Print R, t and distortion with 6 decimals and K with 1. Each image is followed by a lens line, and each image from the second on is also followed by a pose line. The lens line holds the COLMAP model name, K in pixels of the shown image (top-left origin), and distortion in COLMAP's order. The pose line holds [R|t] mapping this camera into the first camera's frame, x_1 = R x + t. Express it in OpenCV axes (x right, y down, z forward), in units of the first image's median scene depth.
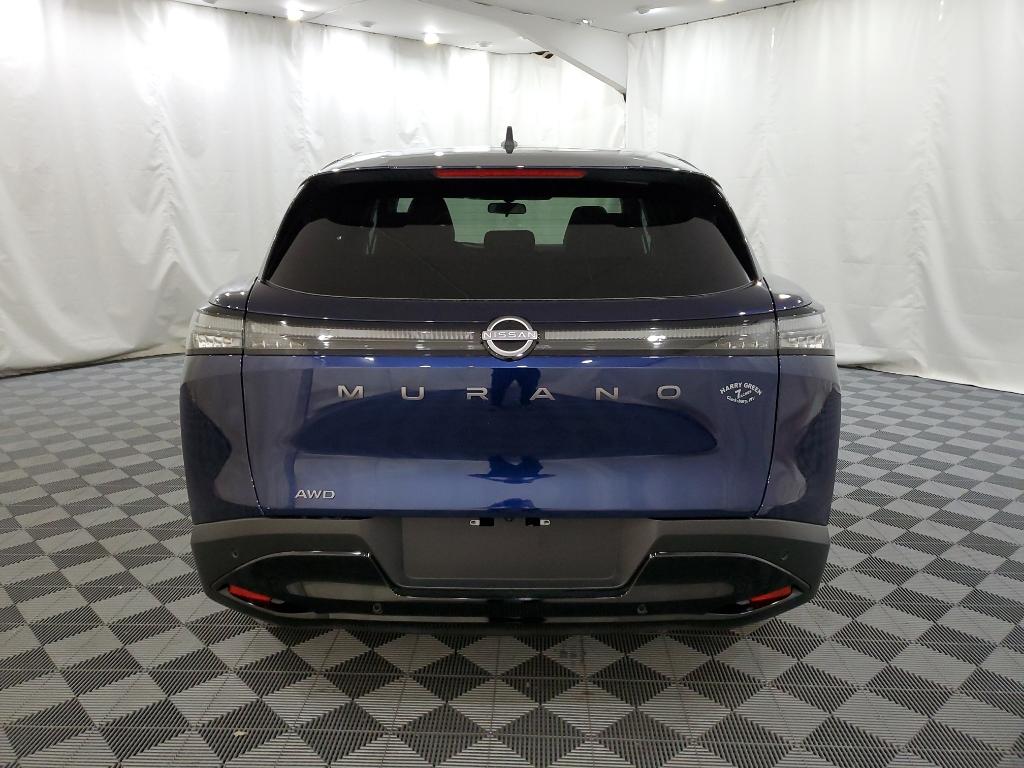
lens RADIAL K [[786.1, 0, 512.0], [0, 786.1, 384.0], [0, 0, 1]] dist [0.017057, 0.000526]
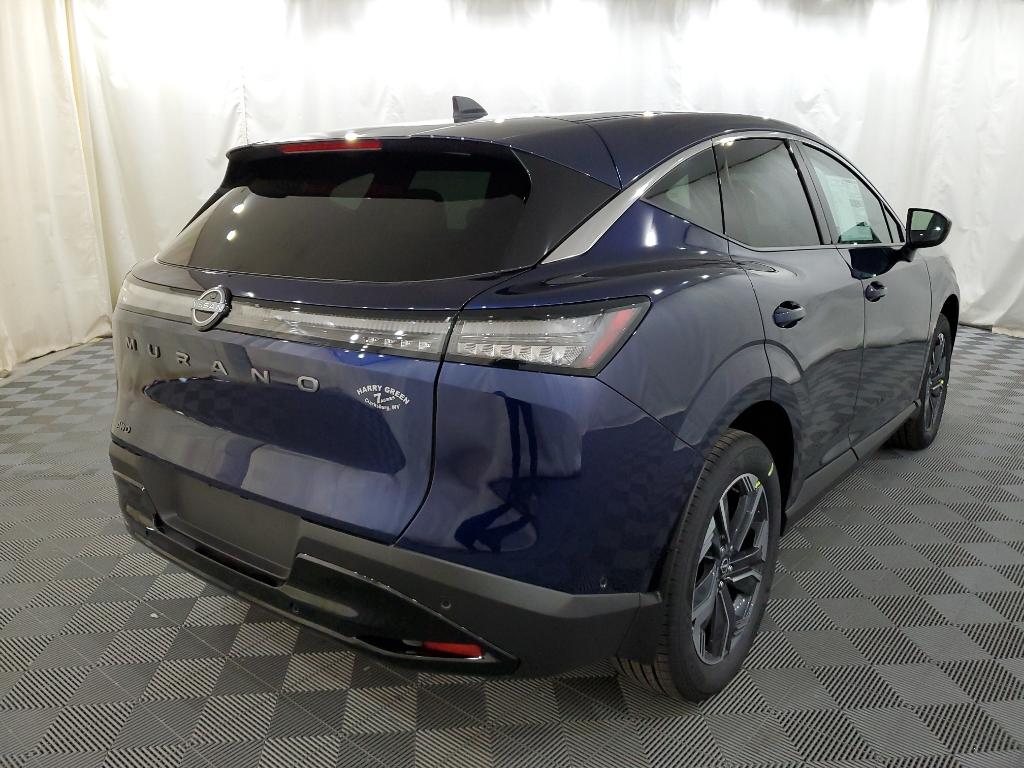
lens RADIAL K [[801.6, 0, 512.0], [0, 801.6, 384.0], [0, 0, 1]] dist [0.008027, -0.000227]
pose [[0.788695, 0.145742, -0.597260, 0.766081], [-0.133163, 0.988929, 0.065471, -0.066037], [0.600189, 0.027896, 0.799371, 0.318791]]
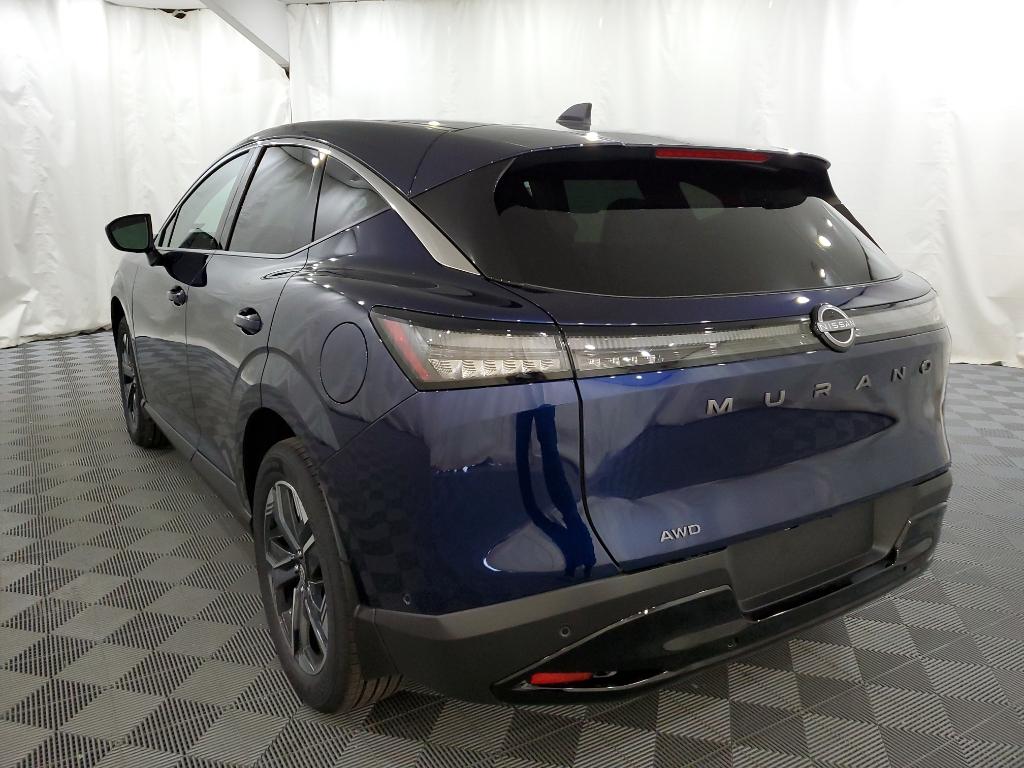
lens RADIAL K [[788.9, 0, 489.6], [0, 788.9, 387.0], [0, 0, 1]] dist [-0.002681, 0.052714]
pose [[0.845410, -0.120116, 0.520436, -0.699211], [0.108928, 0.992680, 0.052163, -0.067253], [-0.522892, 0.012591, 0.852306, 0.319352]]
